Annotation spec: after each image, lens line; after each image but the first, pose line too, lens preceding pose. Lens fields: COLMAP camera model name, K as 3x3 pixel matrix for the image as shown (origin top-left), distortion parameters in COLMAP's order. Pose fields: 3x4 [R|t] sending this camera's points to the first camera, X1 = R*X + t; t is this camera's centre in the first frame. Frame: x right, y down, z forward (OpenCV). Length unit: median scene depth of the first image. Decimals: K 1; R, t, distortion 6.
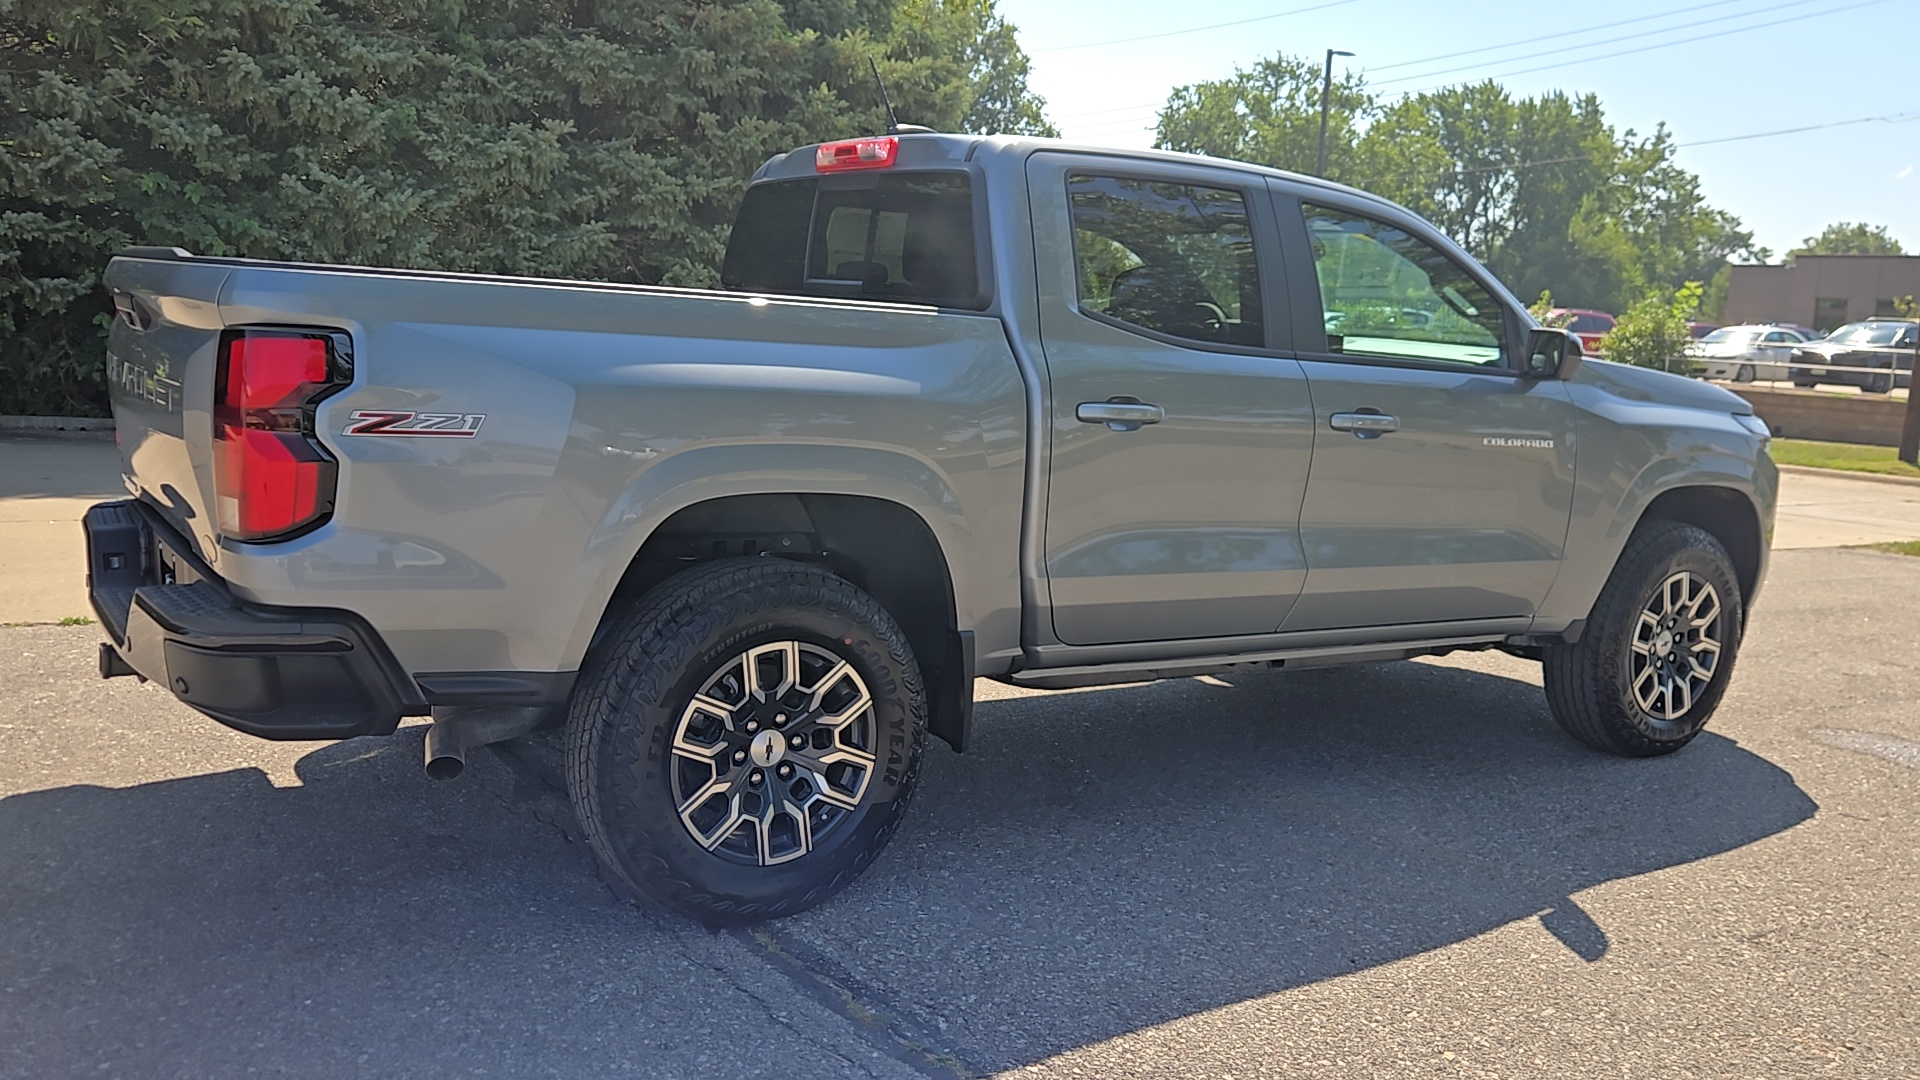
lens RADIAL K [[1597.1, 0, 948.2], [0, 1597.1, 542.3], [0, 0, 1]] dist [0.012150, -0.010134]
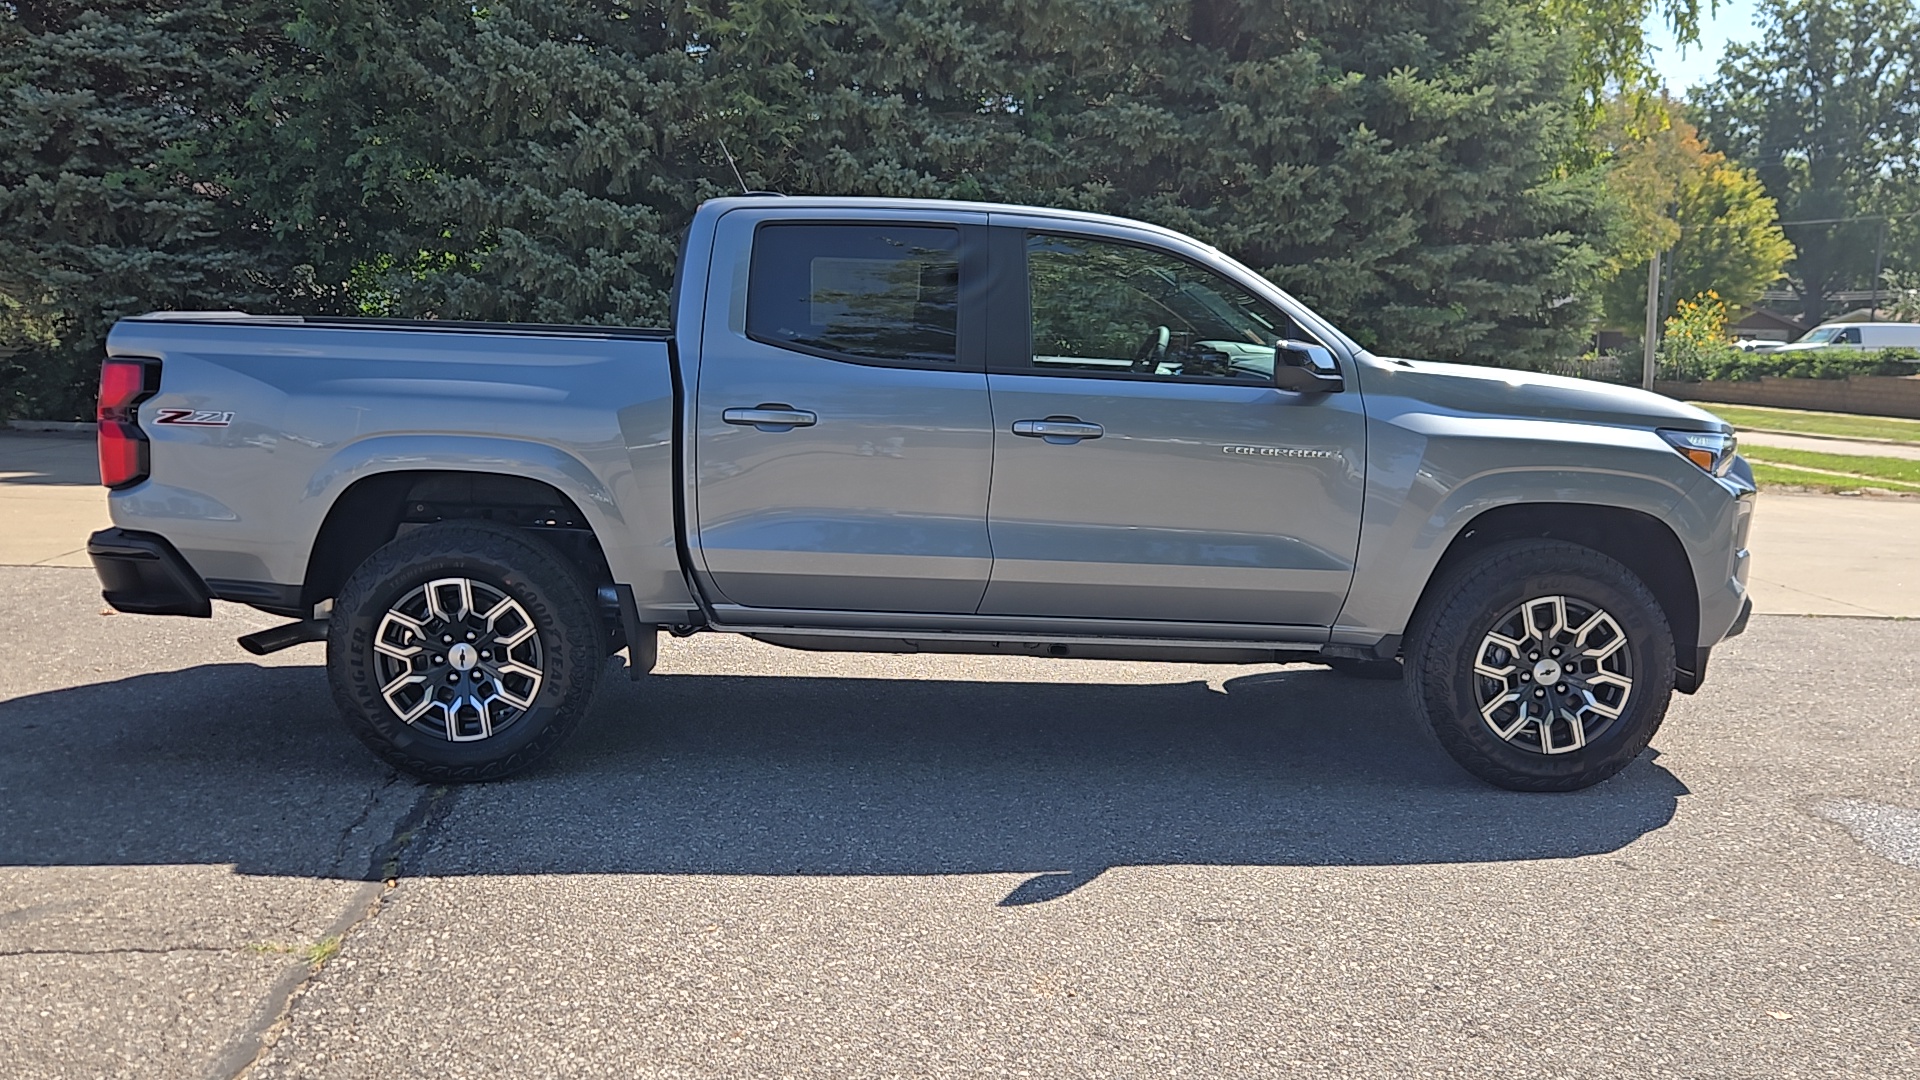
lens RADIAL K [[1597.1, 0, 951.2], [0, 1597.1, 548.6], [0, 0, 1]] dist [0.012150, -0.010134]
pose [[0.860940, 0.037911, -0.507292, 0.899020], [-0.051150, 0.998617, -0.012180, 0.029125], [0.506128, 0.036434, 0.861688, 0.018900]]
